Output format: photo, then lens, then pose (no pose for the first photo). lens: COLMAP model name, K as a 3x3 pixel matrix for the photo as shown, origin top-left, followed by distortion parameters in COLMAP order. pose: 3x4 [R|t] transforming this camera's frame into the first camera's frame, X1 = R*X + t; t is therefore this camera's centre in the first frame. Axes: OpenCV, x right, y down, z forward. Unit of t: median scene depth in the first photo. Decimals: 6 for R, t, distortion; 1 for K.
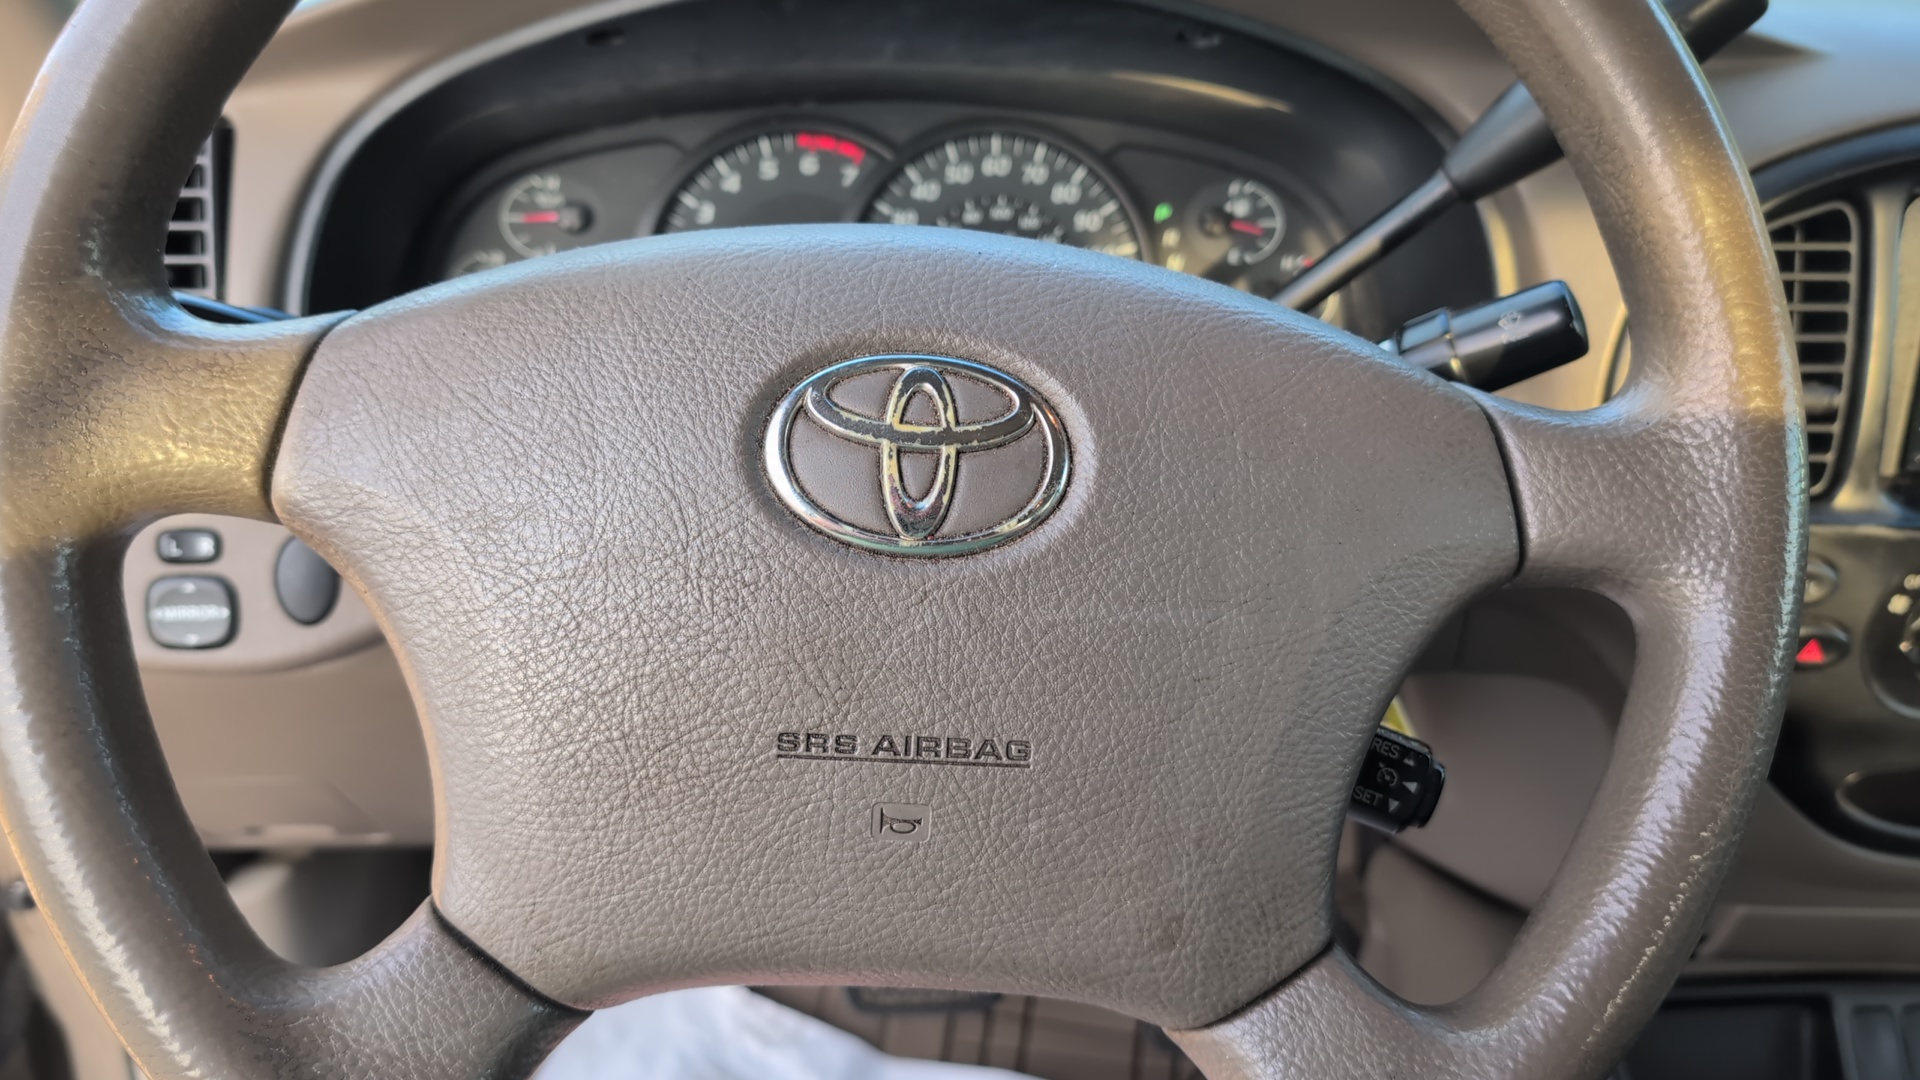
lens RADIAL K [[1620.2, 0, 963.0], [0, 1620.2, 546.4], [0, 0, 1]] dist [0.012802, -0.014536]
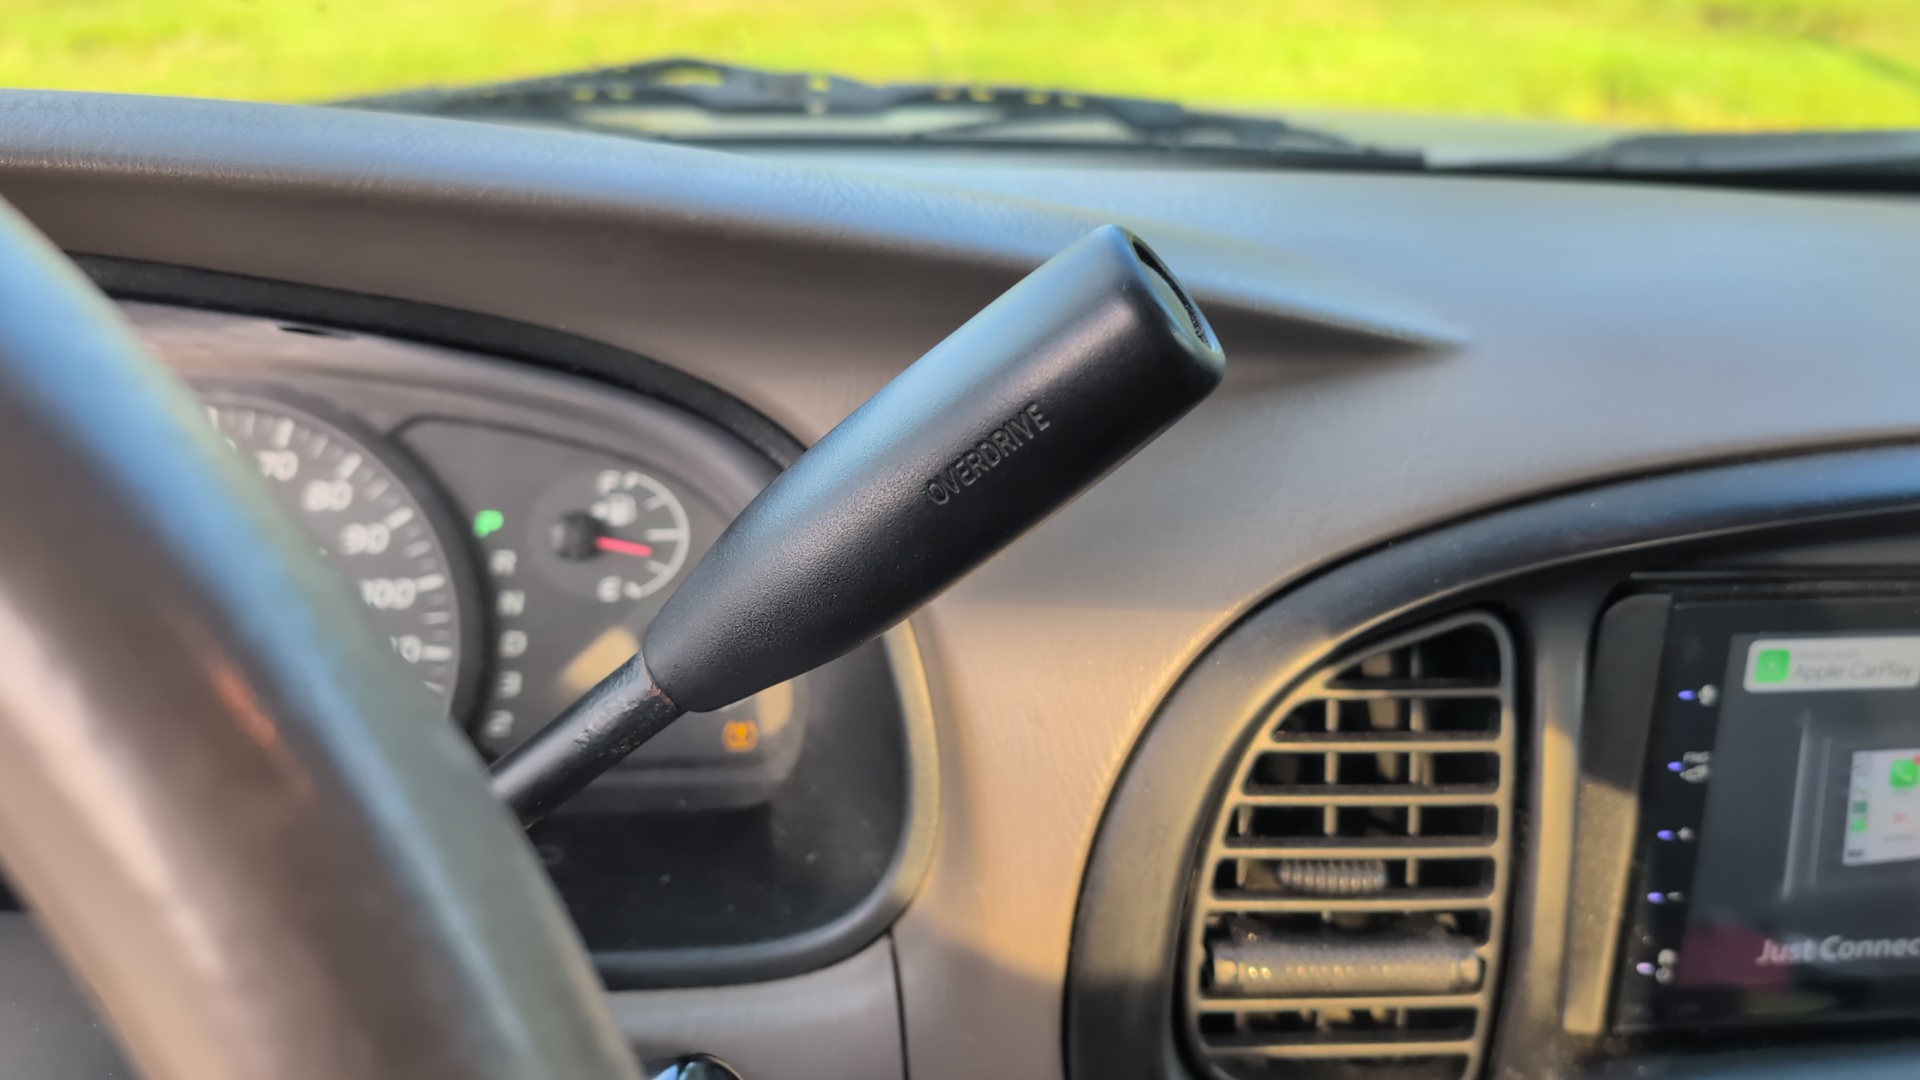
lens RADIAL K [[1579.7, 0, 960.0], [0, 1579.7, 540.0], [0, 0, 1]] dist [0.102355, -0.403724]
pose [[0.999223, -0.011547, 0.037686, 0.286578], [0.011056, 0.999852, 0.013205, -0.208786], [-0.037833, -0.012778, 0.999202, 0.385114]]
